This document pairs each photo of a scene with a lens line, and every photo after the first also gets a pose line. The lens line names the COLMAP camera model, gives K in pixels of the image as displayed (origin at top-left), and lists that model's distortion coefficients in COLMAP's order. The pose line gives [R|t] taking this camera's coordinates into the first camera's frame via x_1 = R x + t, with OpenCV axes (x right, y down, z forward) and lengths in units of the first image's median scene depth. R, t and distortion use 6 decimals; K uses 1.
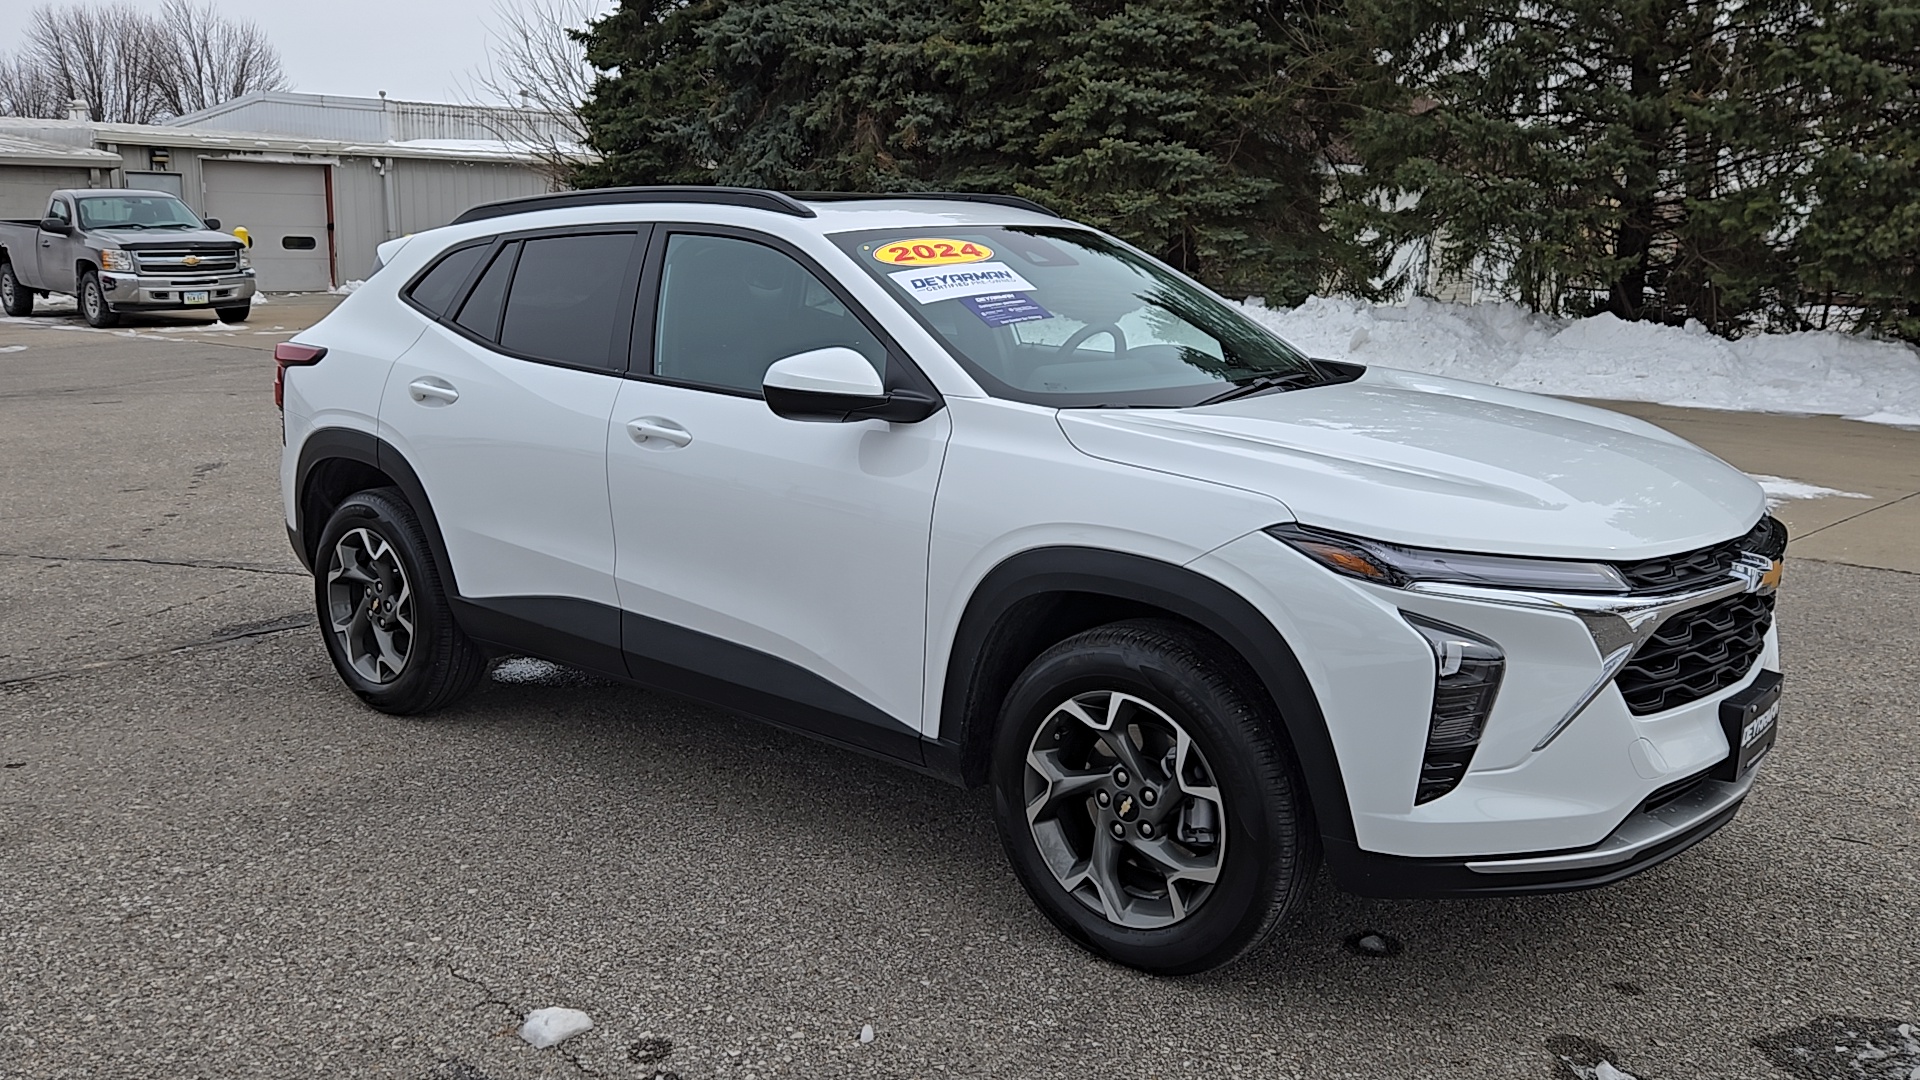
lens RADIAL K [[1590.5, 0, 955.8], [0, 1590.5, 536.9], [0, 0, 1]] dist [0.021013, -0.016005]
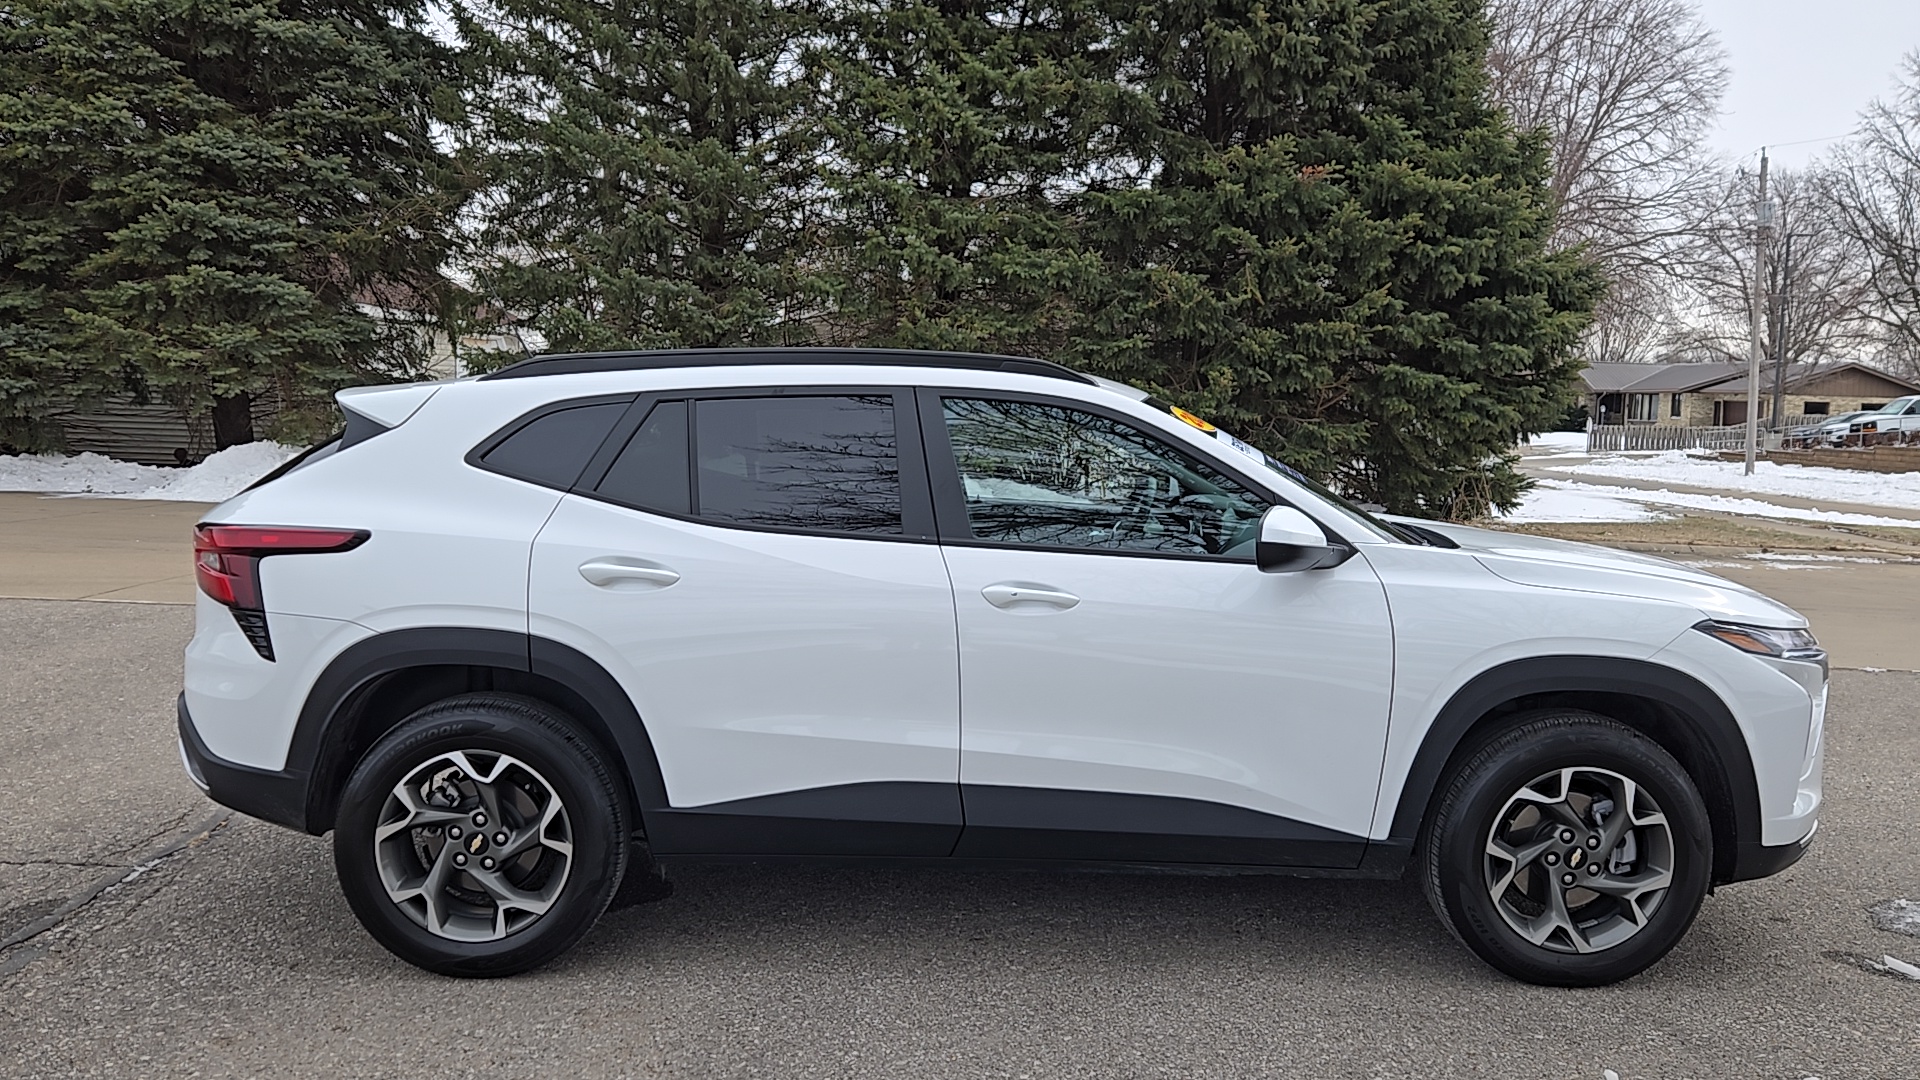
lens RADIAL K [[1590.5, 0, 970.0], [0, 1590.5, 541.4], [0, 0, 1]] dist [0.021013, -0.016005]
pose [[0.755740, -0.047461, 0.653150, -0.170074], [0.100282, 0.993994, -0.043804, -0.011754], [-0.647148, 0.098604, 0.755961, 0.051310]]
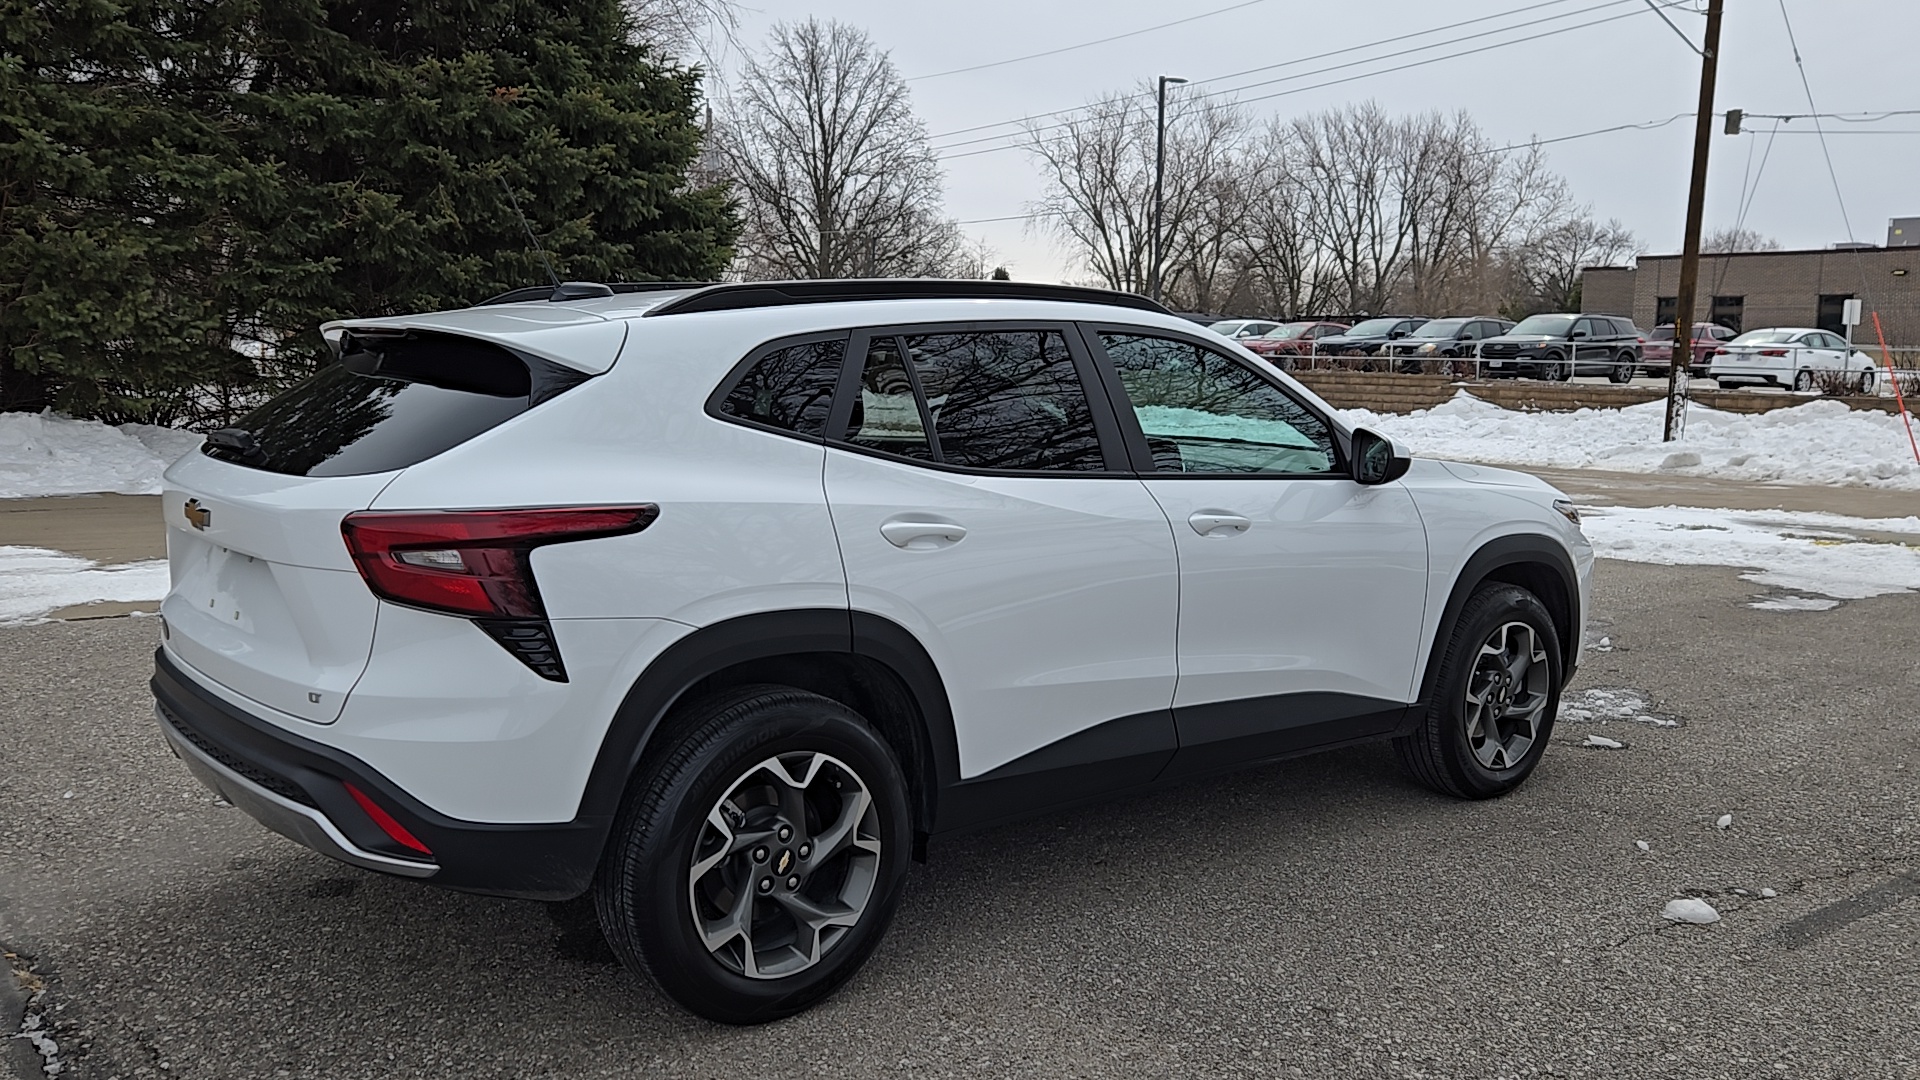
lens RADIAL K [[1590.5, 0, 958.4], [0, 1590.5, 531.1], [0, 0, 1]] dist [0.021013, -0.016005]
pose [[0.189358, -0.115128, 0.975135, -0.245437], [0.162793, 0.983040, 0.084449, -0.034858], [-0.968319, 0.142754, 0.204888, 0.186520]]
